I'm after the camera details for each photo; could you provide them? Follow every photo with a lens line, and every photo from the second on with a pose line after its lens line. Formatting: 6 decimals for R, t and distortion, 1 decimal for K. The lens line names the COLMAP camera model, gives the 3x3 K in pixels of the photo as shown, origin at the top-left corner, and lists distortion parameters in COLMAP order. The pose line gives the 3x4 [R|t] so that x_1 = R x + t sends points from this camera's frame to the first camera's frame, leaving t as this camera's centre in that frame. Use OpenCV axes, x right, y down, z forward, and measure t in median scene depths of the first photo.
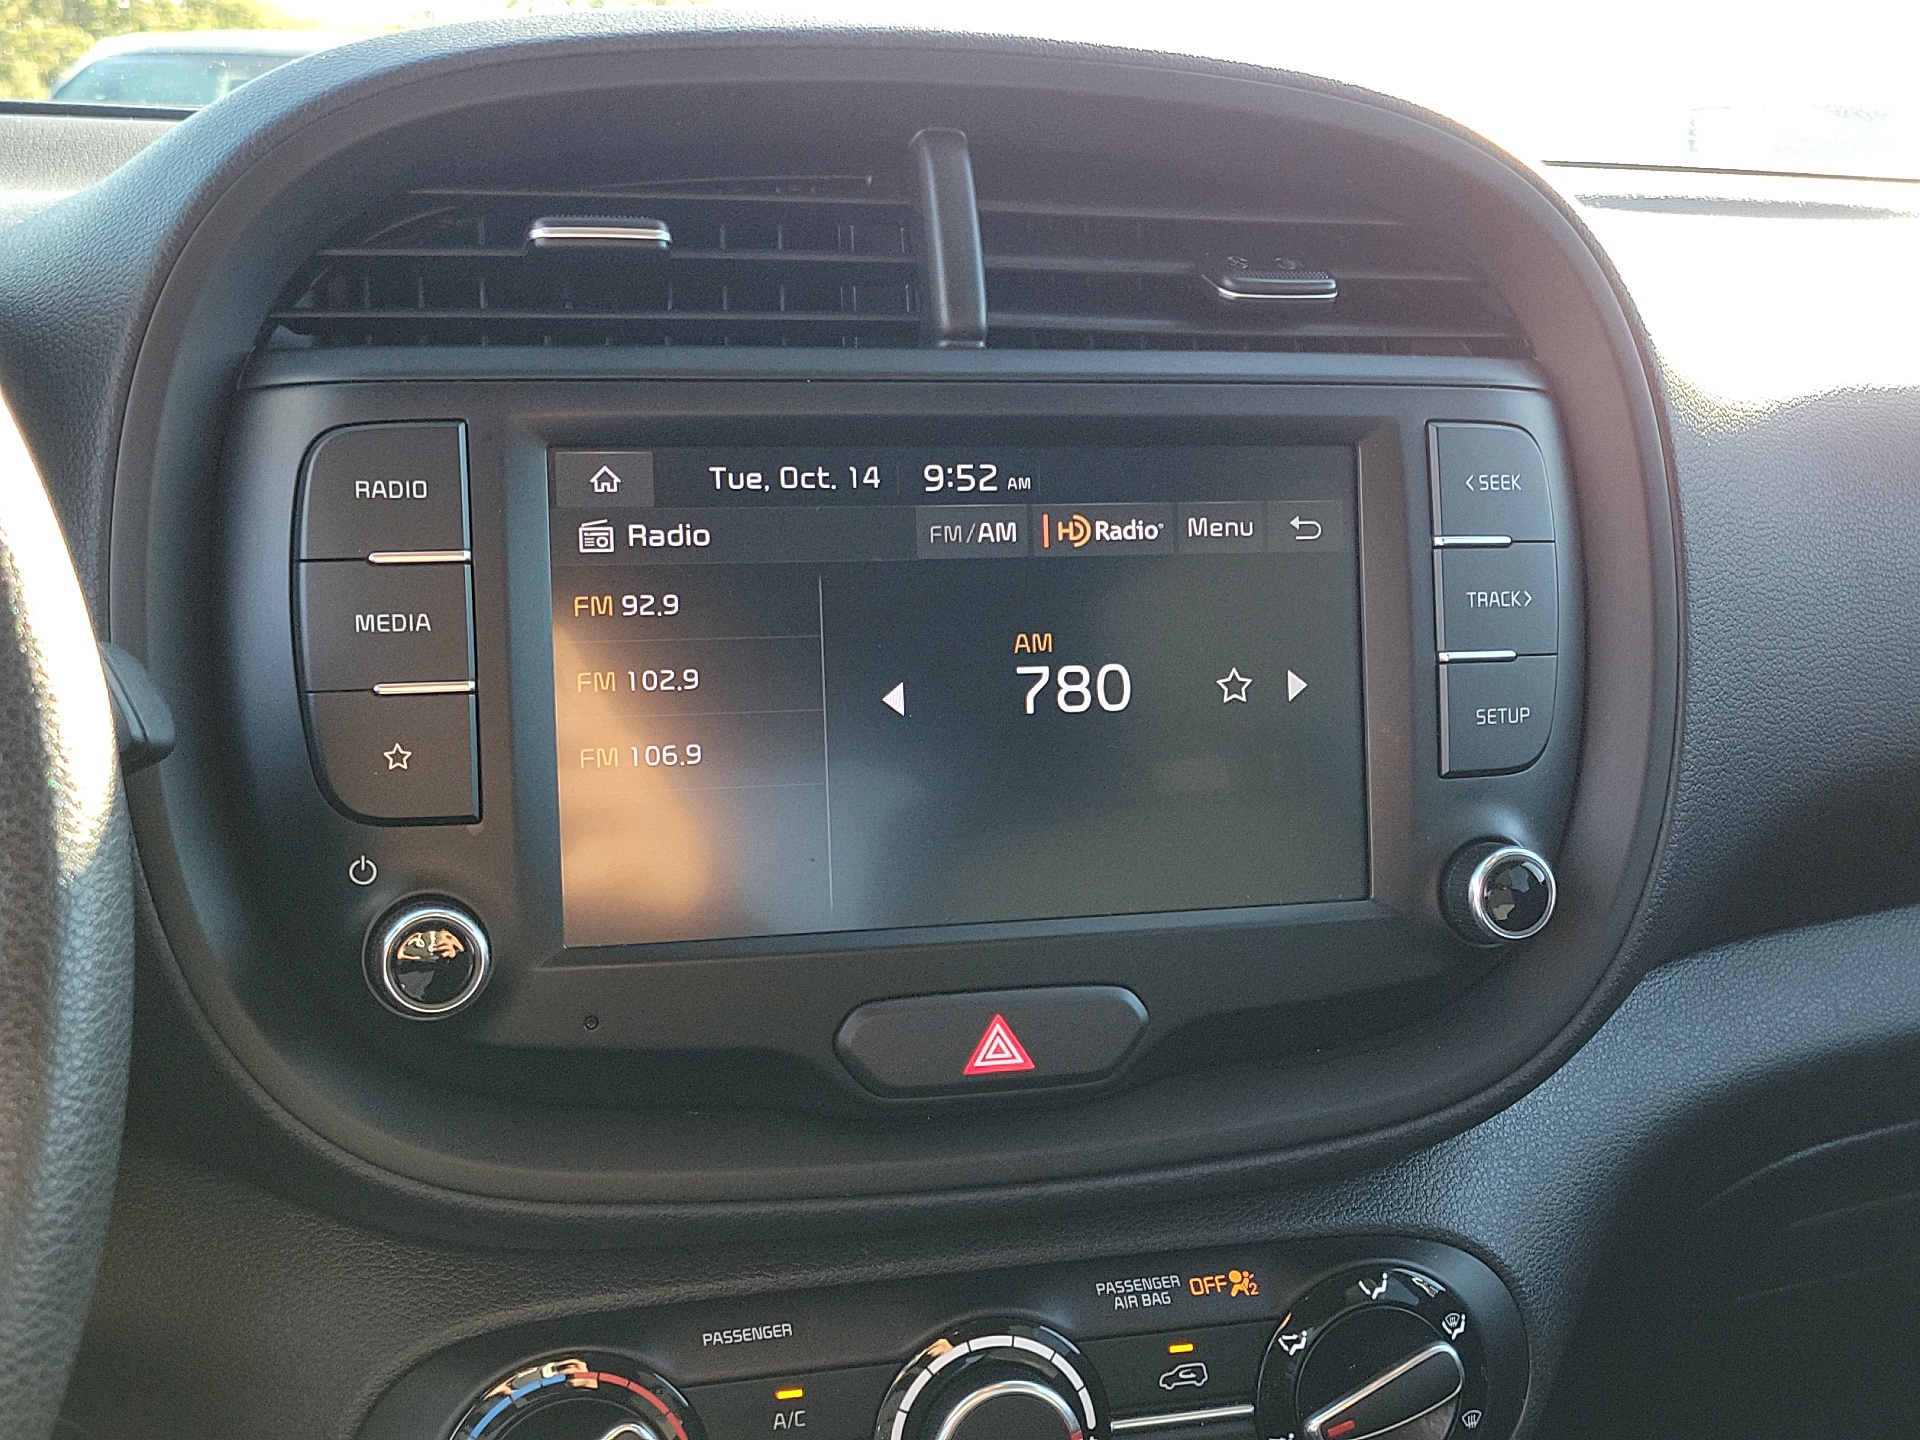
lens RADIAL K [[2373.8, 0, 954.1], [0, 2373.8, 730.4], [0, 0, 1]] dist [0.021681, 0.000000]
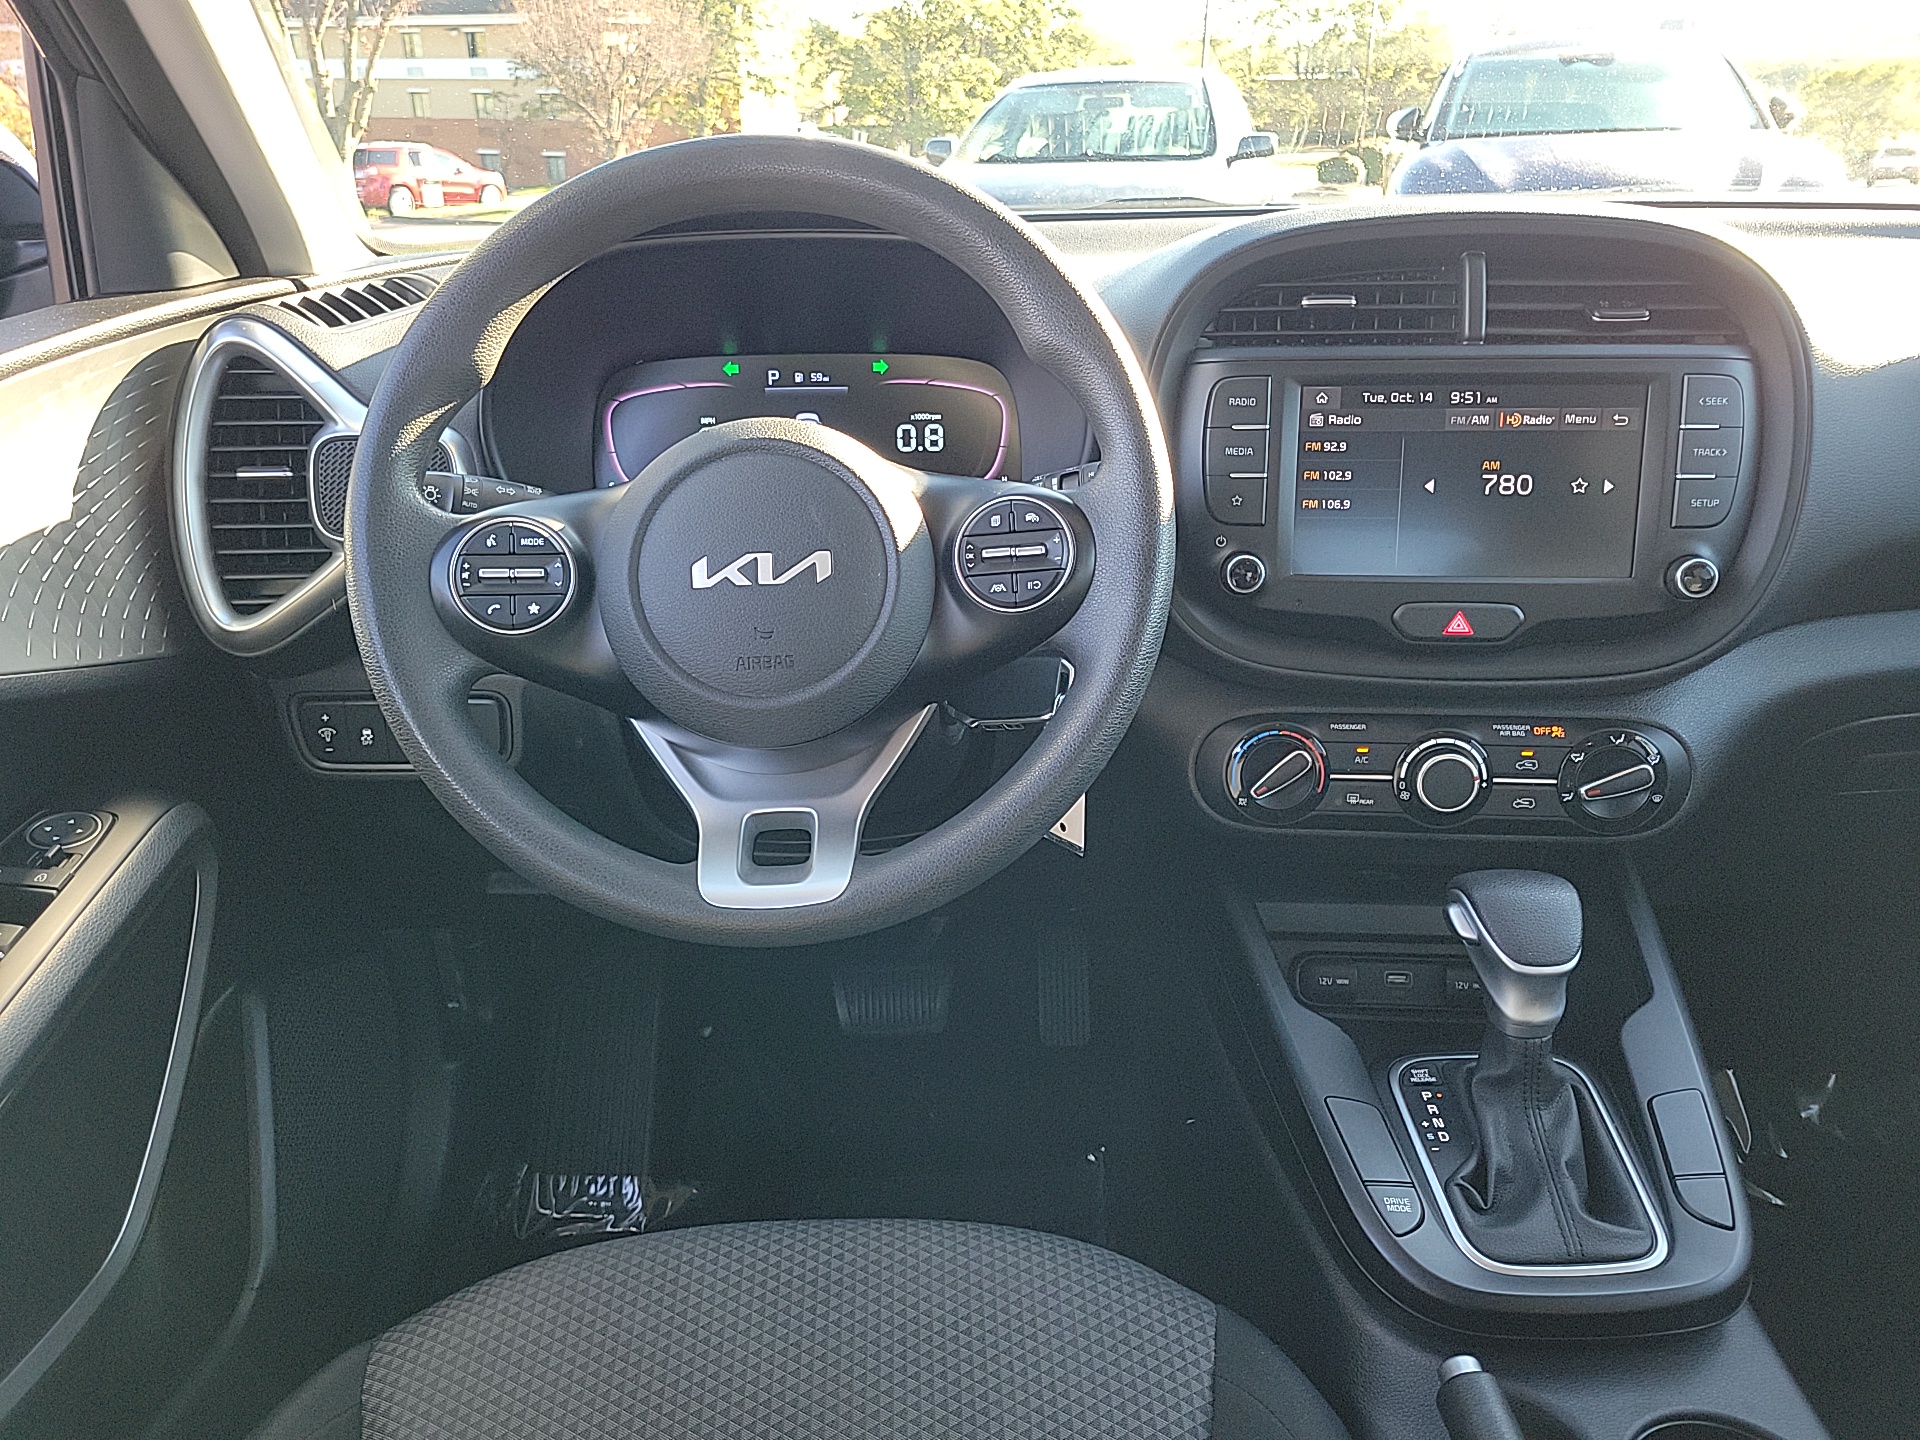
lens RADIAL K [[1479.0, 0, 942.3], [0, 1479.0, 732.2], [0, 0, 1]] dist [0.056673, -0.057650]
pose [[0.932112, 0.096735, -0.349012, 0.069702], [-0.044214, 0.986855, 0.155442, 0.021949], [0.359460, -0.129458, 0.924137, -0.697372]]
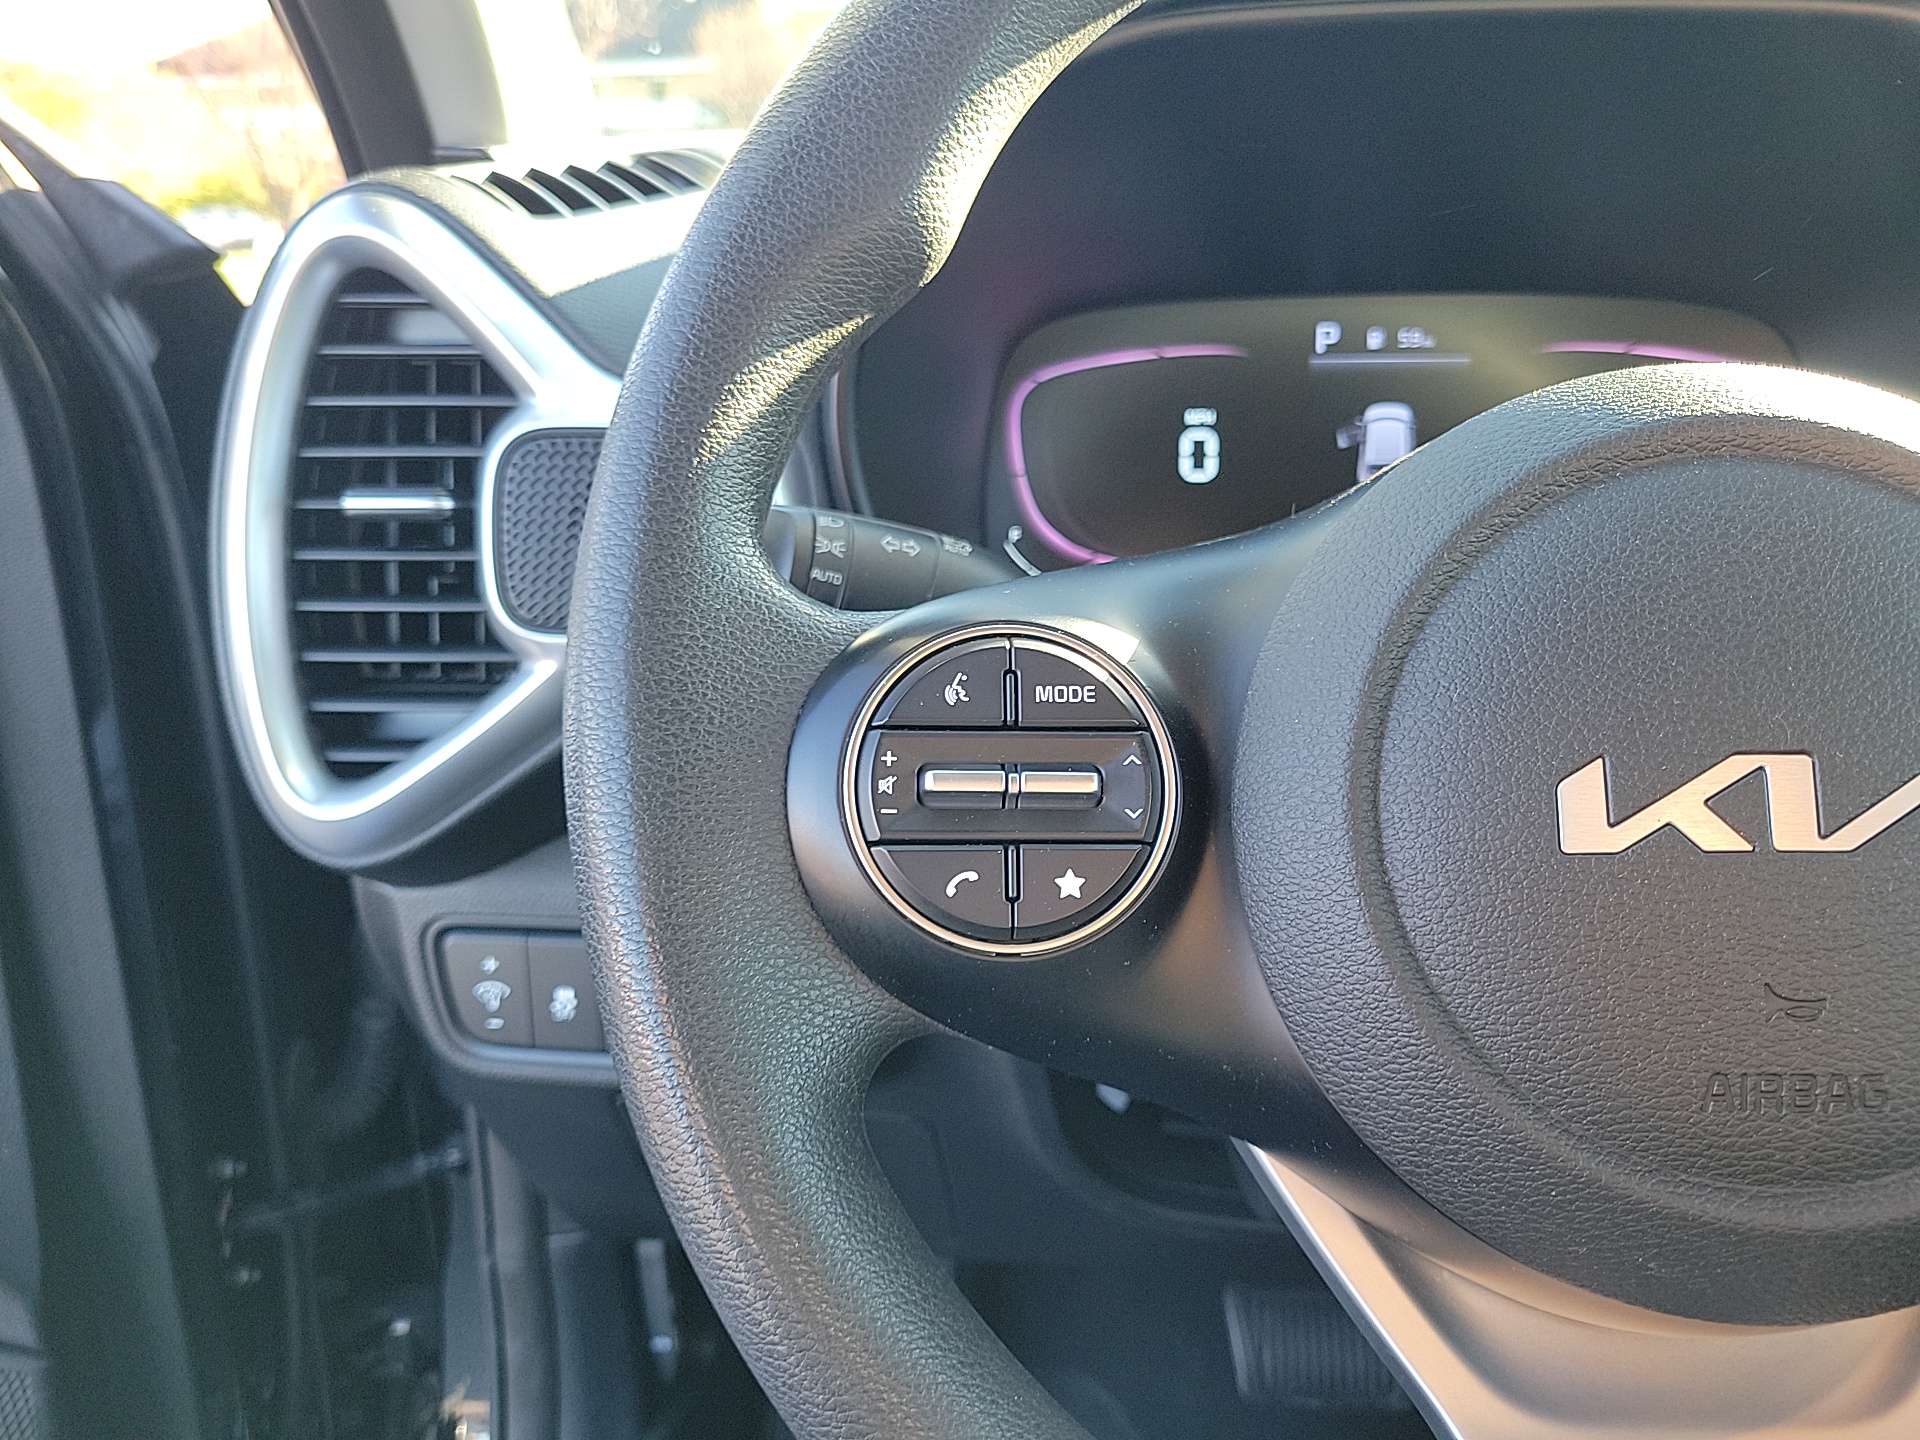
lens RADIAL K [[1479.0, 0, 957.1], [0, 1479.0, 716.5], [0, 0, 1]] dist [0.056673, -0.057650]
pose [[0.894538, 0.109791, -0.433299, -0.570913], [-0.063447, 0.990738, 0.120053, 0.028070], [0.442466, -0.079901, 0.893219, -0.028095]]
